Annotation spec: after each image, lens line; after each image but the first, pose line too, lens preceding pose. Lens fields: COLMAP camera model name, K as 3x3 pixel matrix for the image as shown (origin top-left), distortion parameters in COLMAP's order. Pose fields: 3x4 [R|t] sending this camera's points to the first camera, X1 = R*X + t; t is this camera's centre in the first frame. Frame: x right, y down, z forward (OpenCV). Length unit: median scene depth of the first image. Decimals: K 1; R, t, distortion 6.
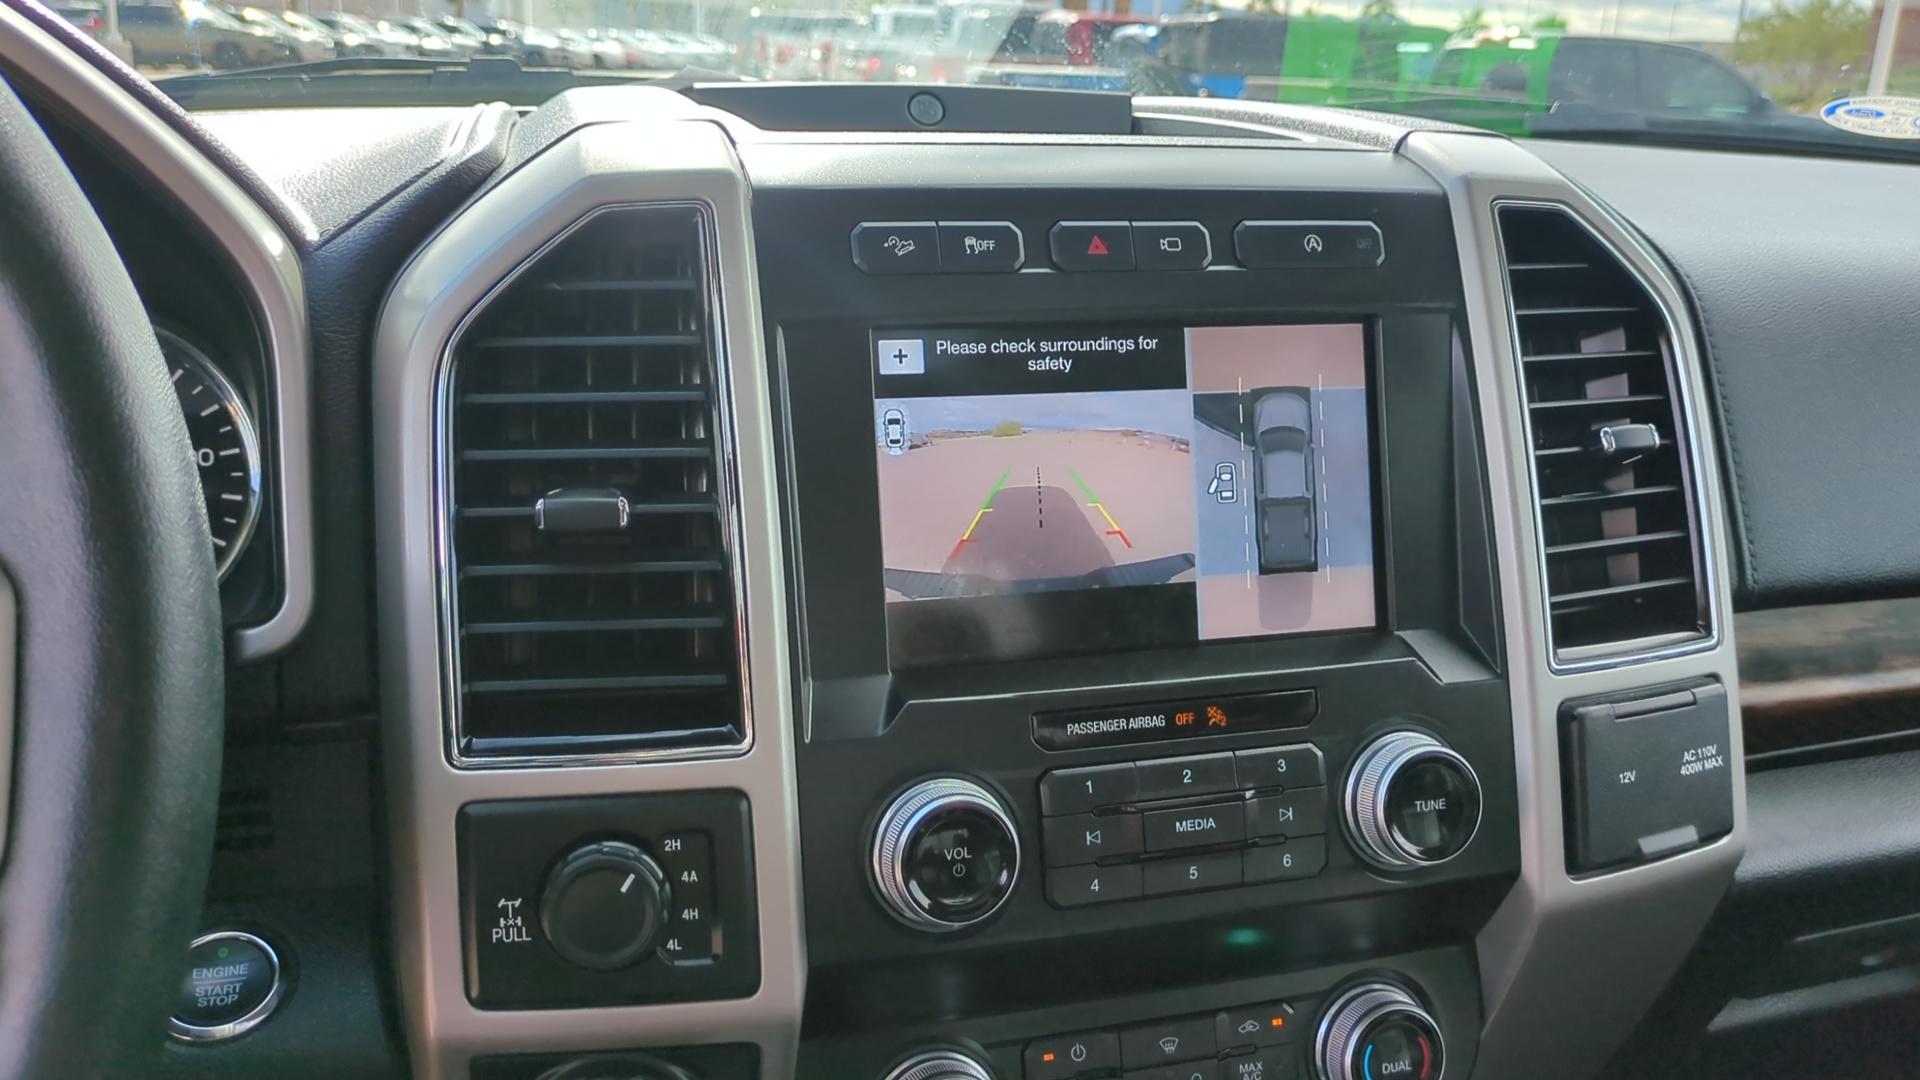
lens RADIAL K [[1636.1, 0, 976.6], [0, 1636.1, 546.8], [0, 0, 1]] dist [0.059646, -0.087244]
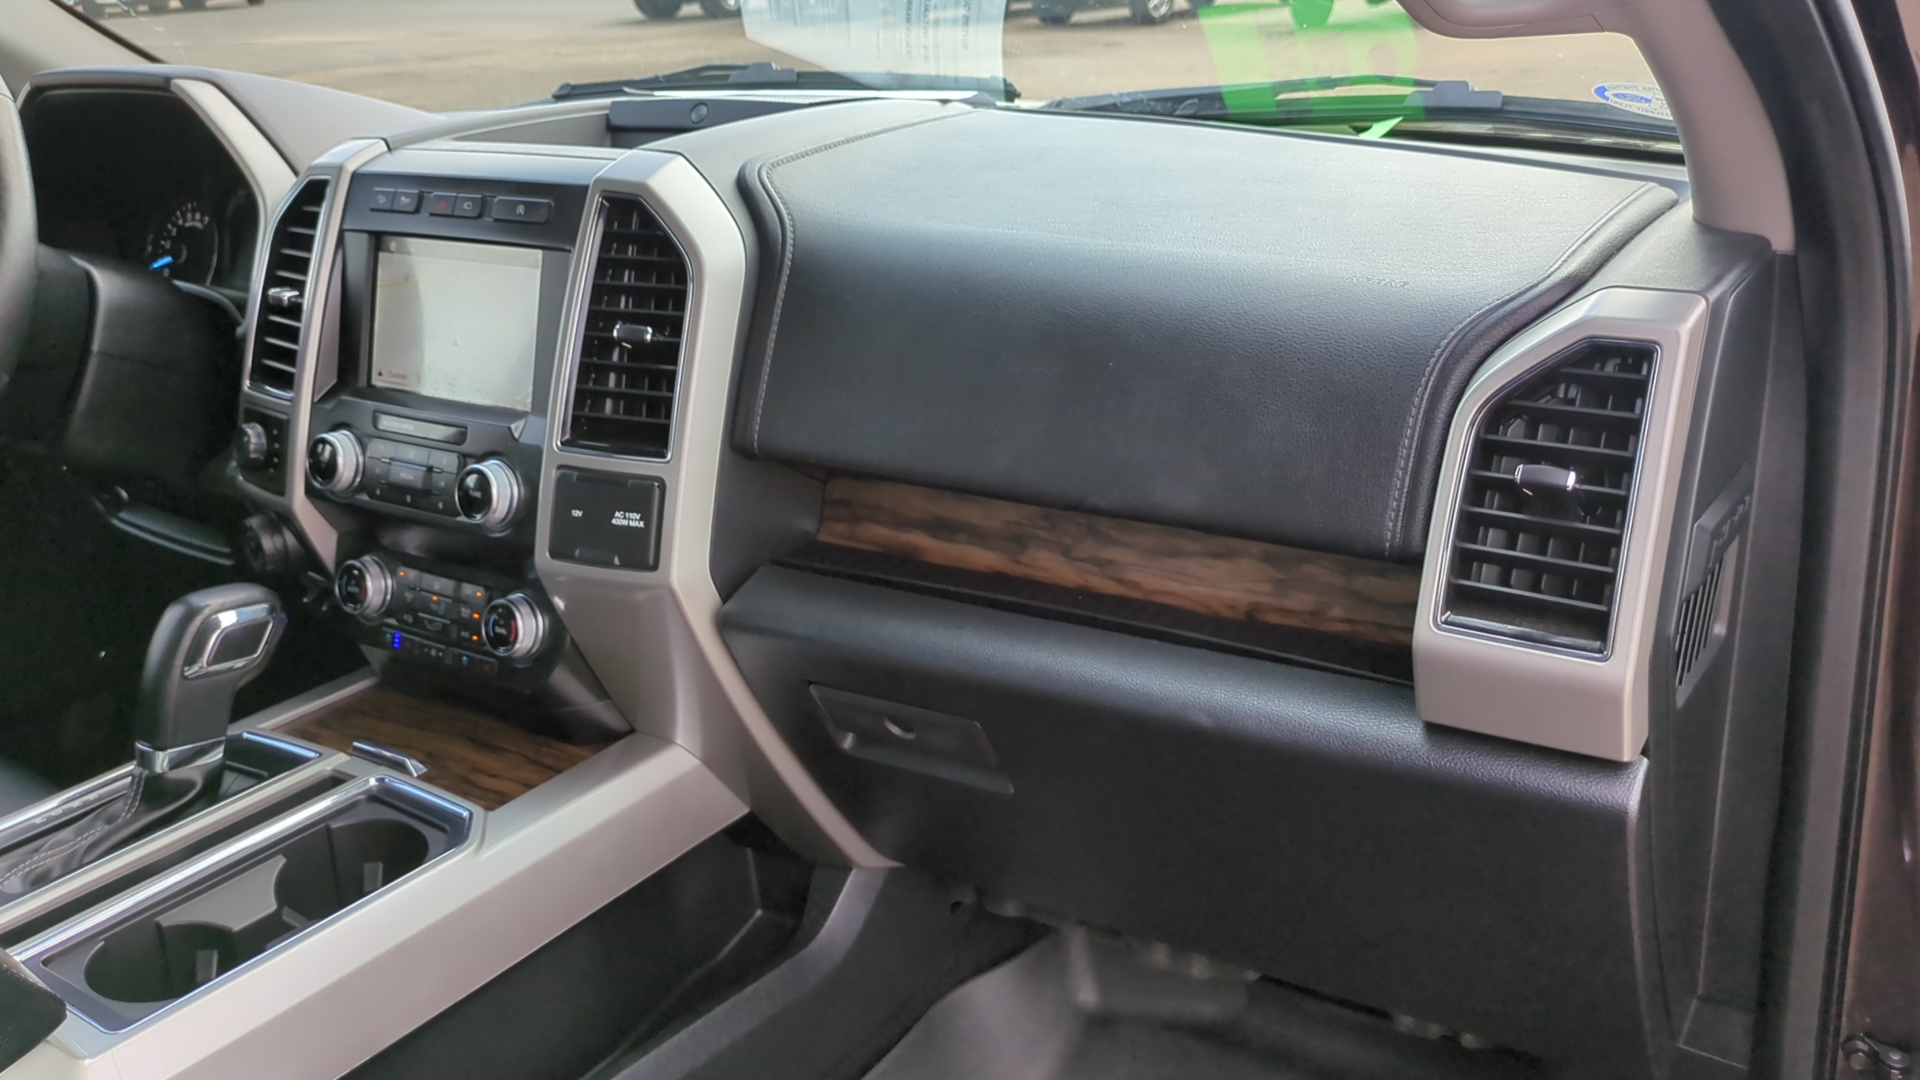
lens RADIAL K [[1636.1, 0, 971.3], [0, 1636.1, 552.1], [0, 0, 1]] dist [0.059646, -0.087244]
pose [[0.617329, 0.221712, -0.754817, 2.111493], [-0.158420, 0.974846, 0.156777, -0.179806], [0.770589, 0.022795, 0.636924, 0.175193]]
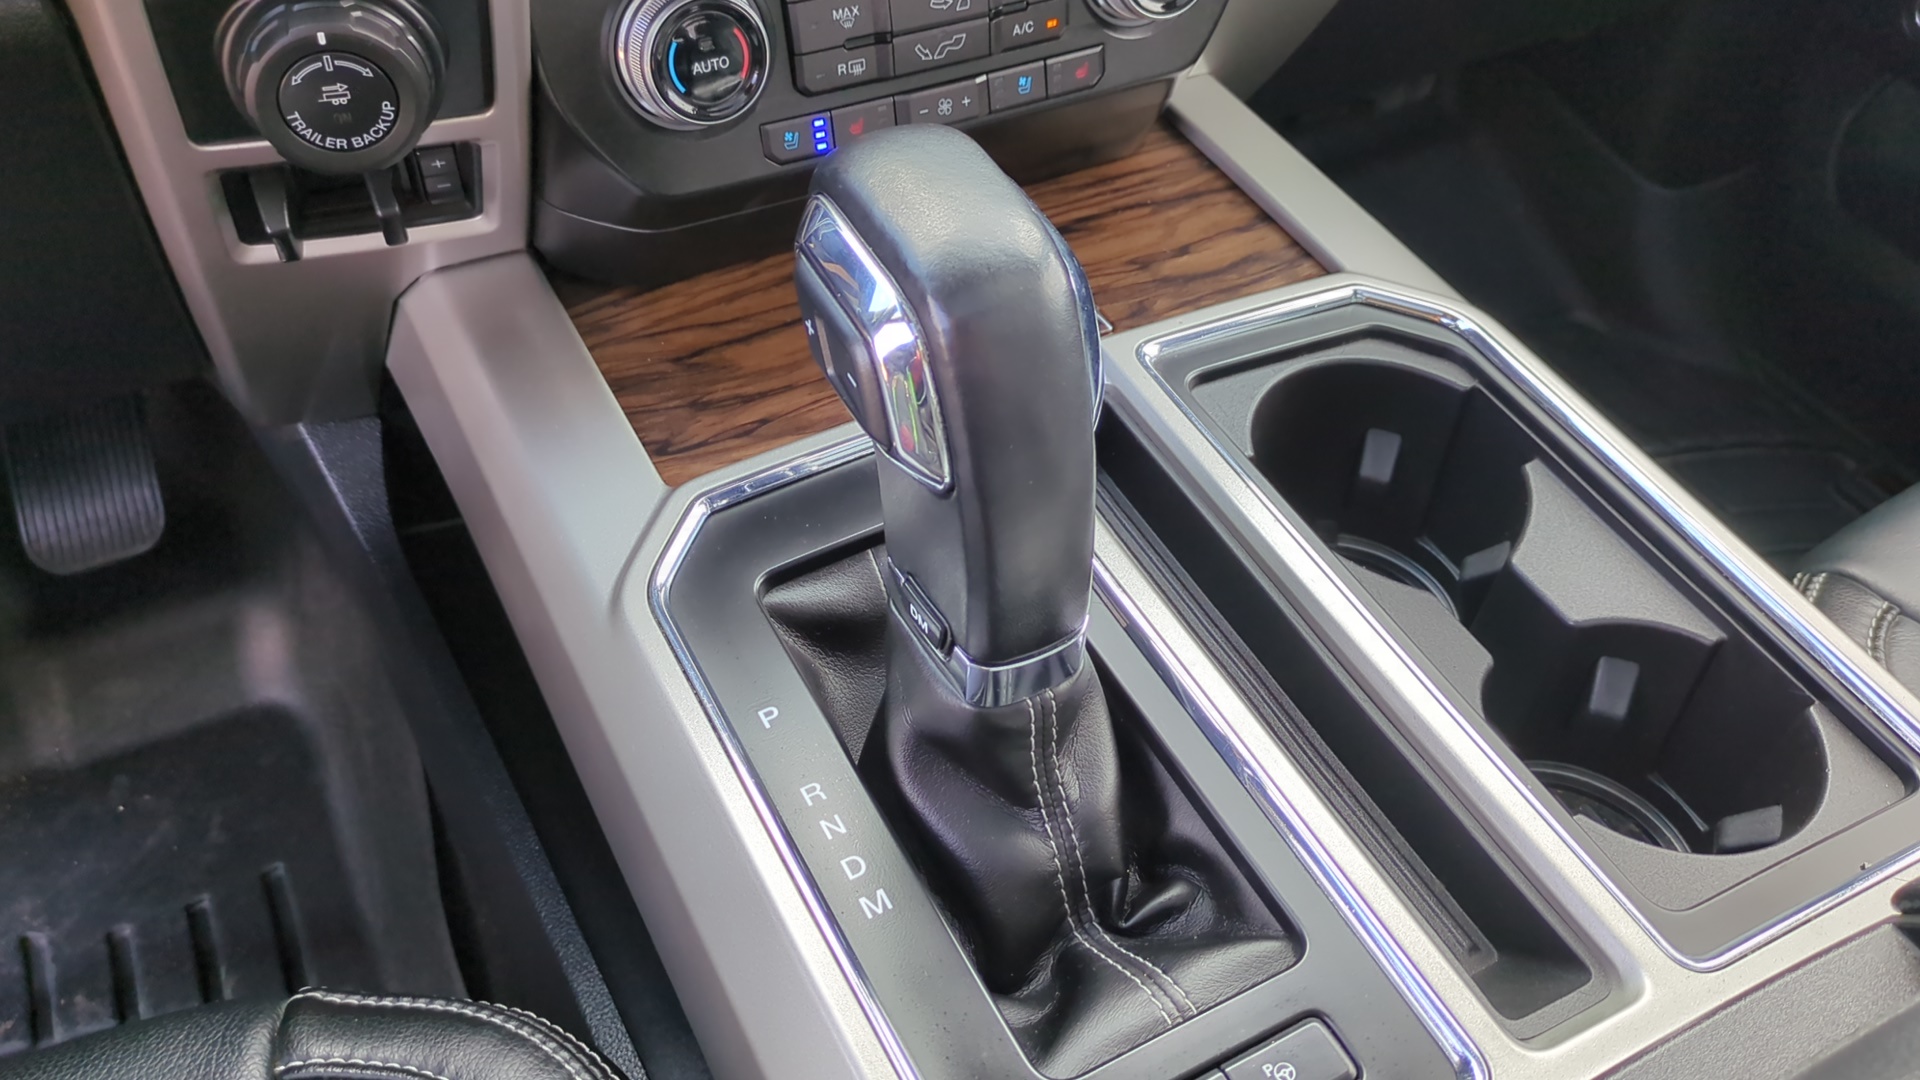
lens RADIAL K [[1636.1, 0, 970.7], [0, 1636.1, 546.0], [0, 0, 1]] dist [0.059646, -0.087244]
pose [[0.983012, -0.117022, 0.141398, -0.032648], [0.026538, 0.852912, 0.521380, 0.103727], [-0.181613, -0.508770, 0.841528, 0.046171]]
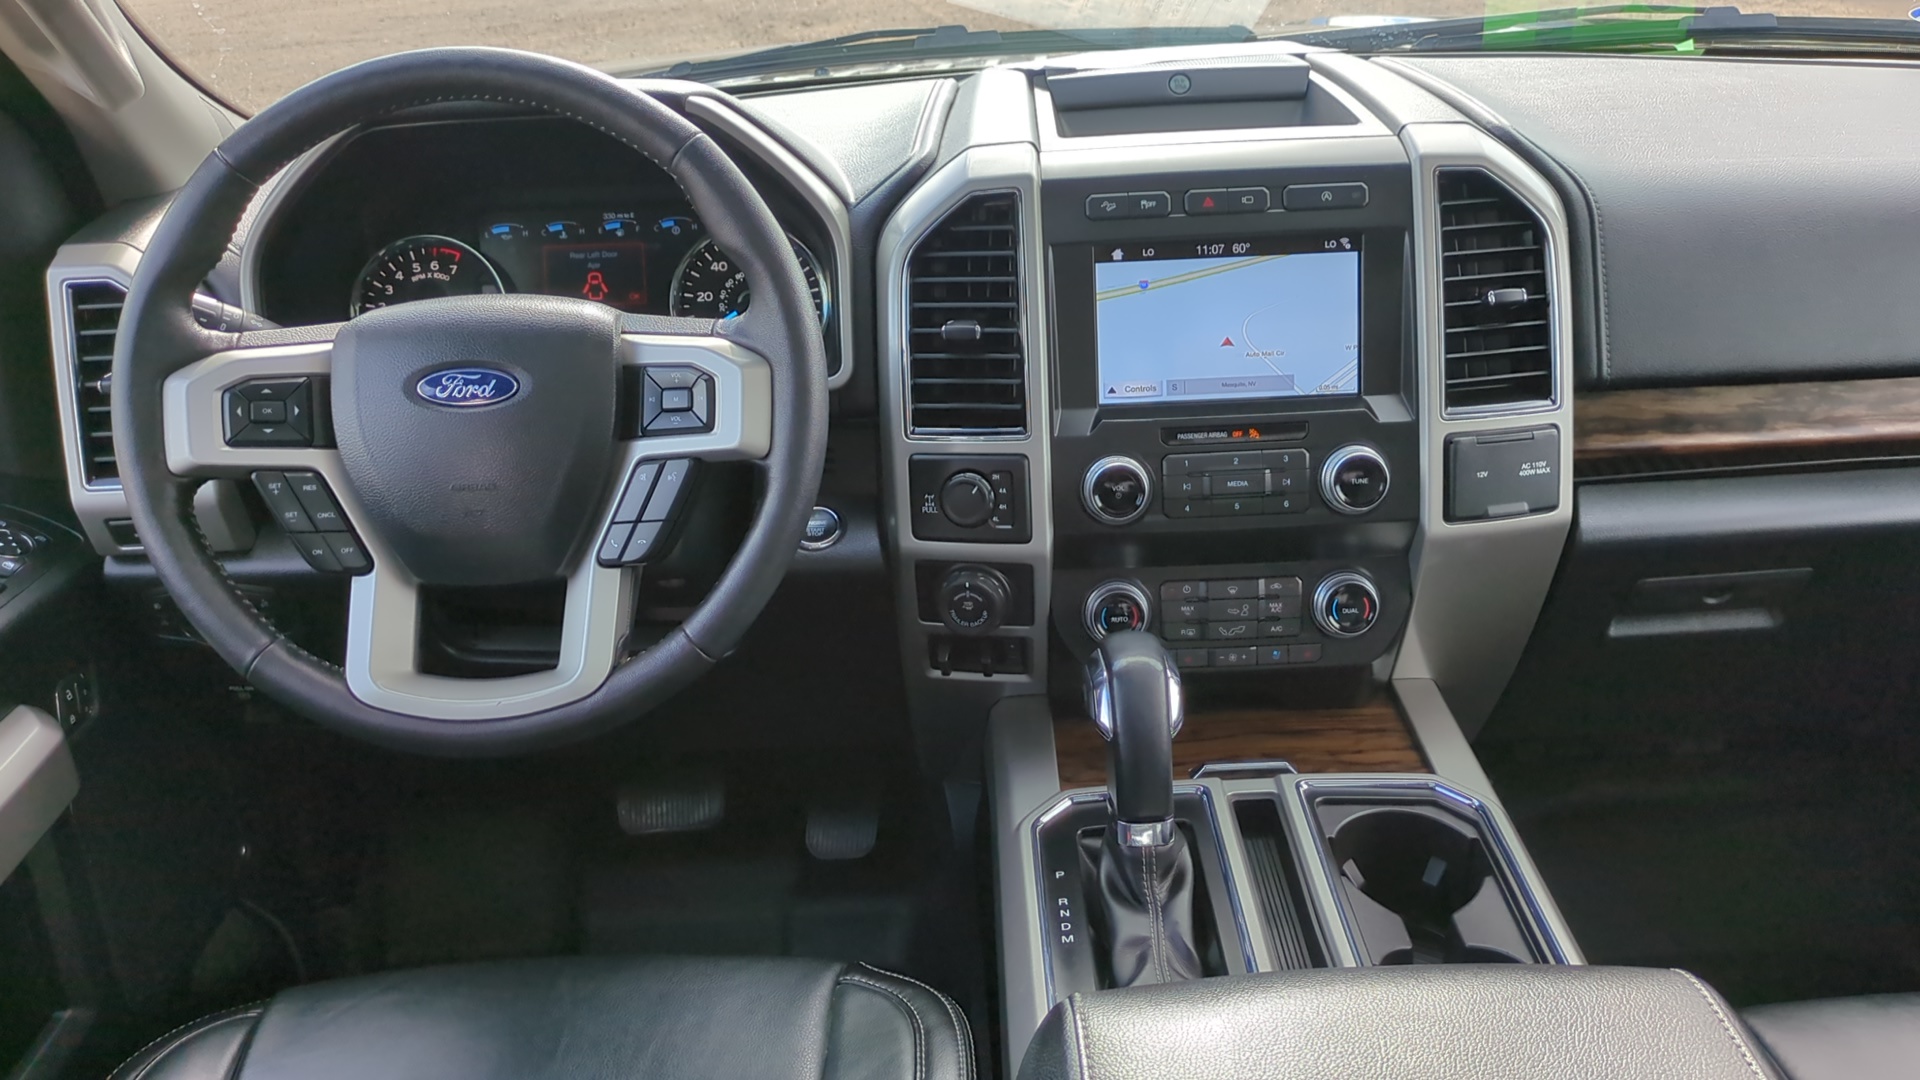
lens RADIAL K [[1636.1, 0, 974.6], [0, 1636.1, 550.5], [0, 0, 1]] dist [0.059646, -0.087244]
pose [[0.955430, 0.062337, -0.288562, 0.396822], [-0.016379, 0.987140, 0.159017, -0.072015], [0.294764, -0.147203, 0.944164, -1.043642]]
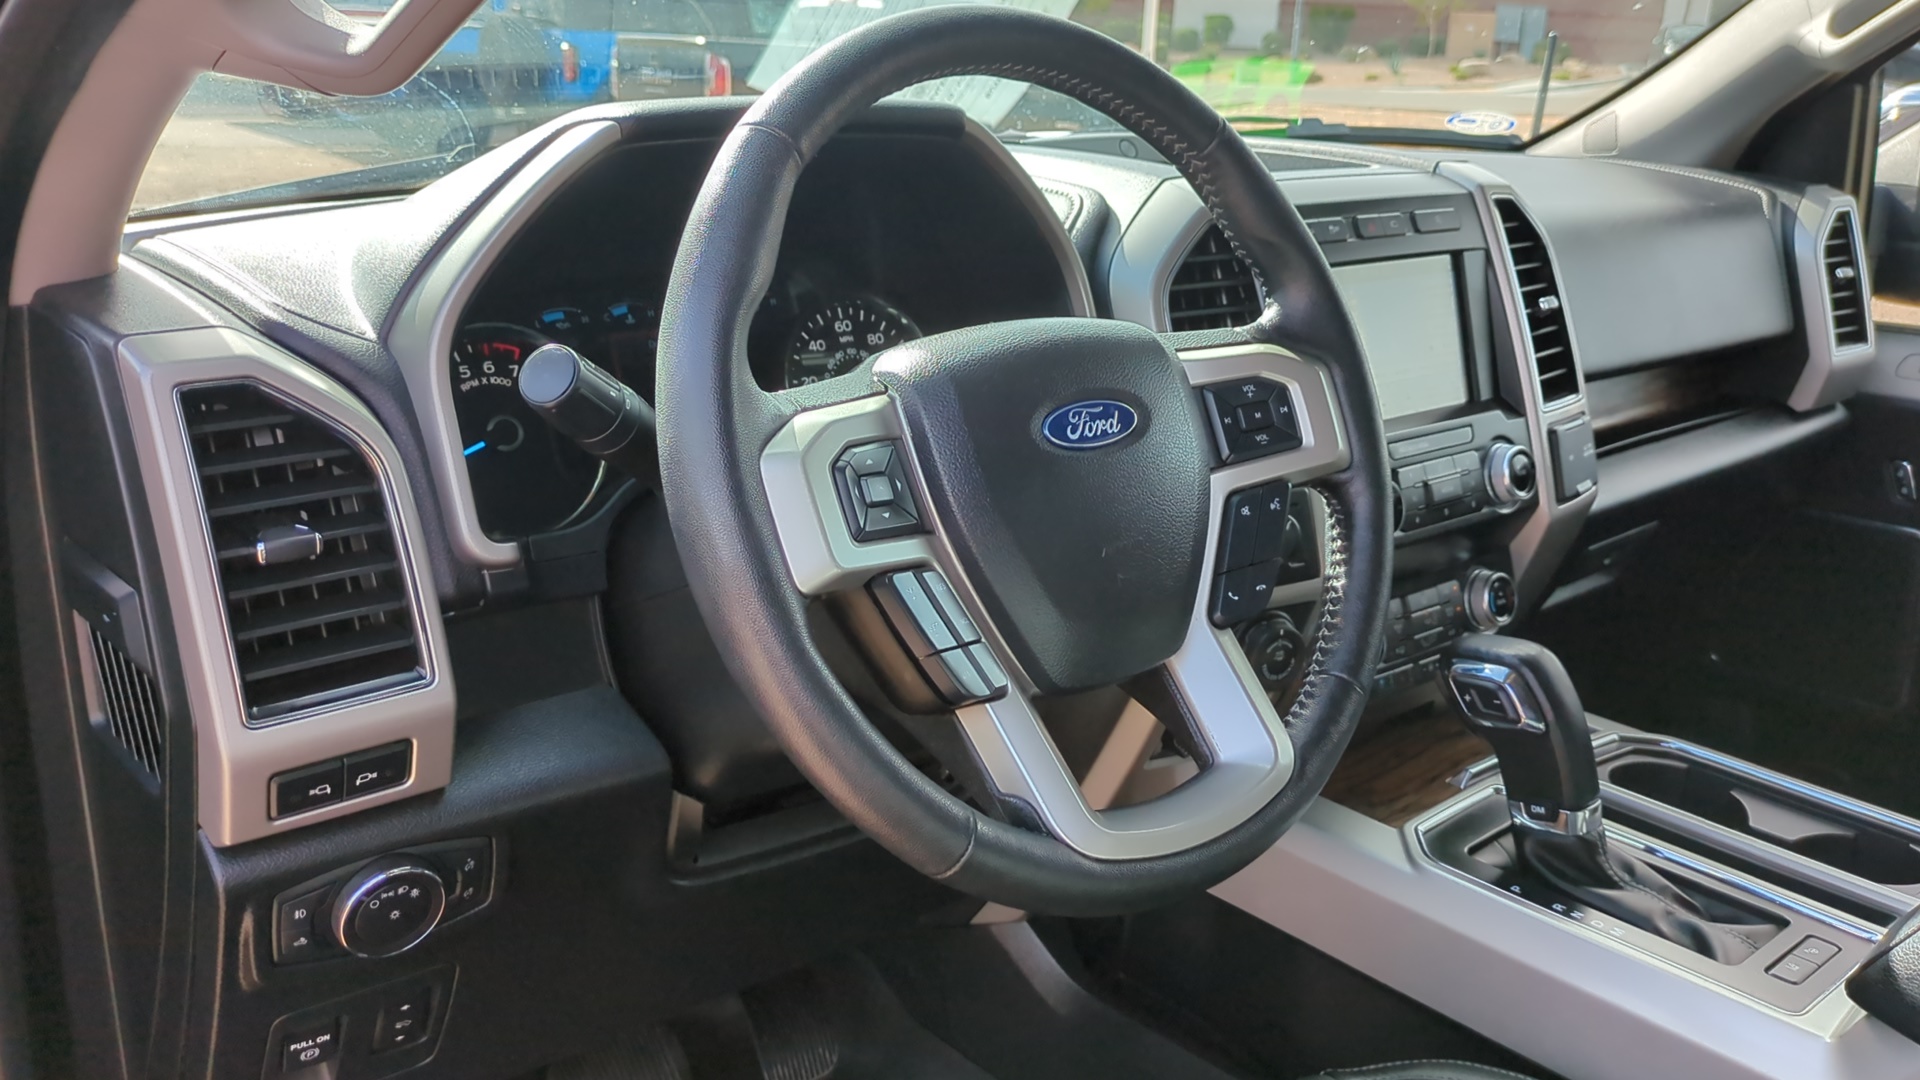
lens RADIAL K [[1636.1, 0, 973.6], [0, 1636.1, 546.6], [0, 0, 1]] dist [0.059646, -0.087244]
pose [[0.921684, -0.119991, 0.368920, -1.184051], [0.108948, 0.992753, 0.050704, 0.060544], [-0.372330, -0.006540, 0.928077, -0.751287]]
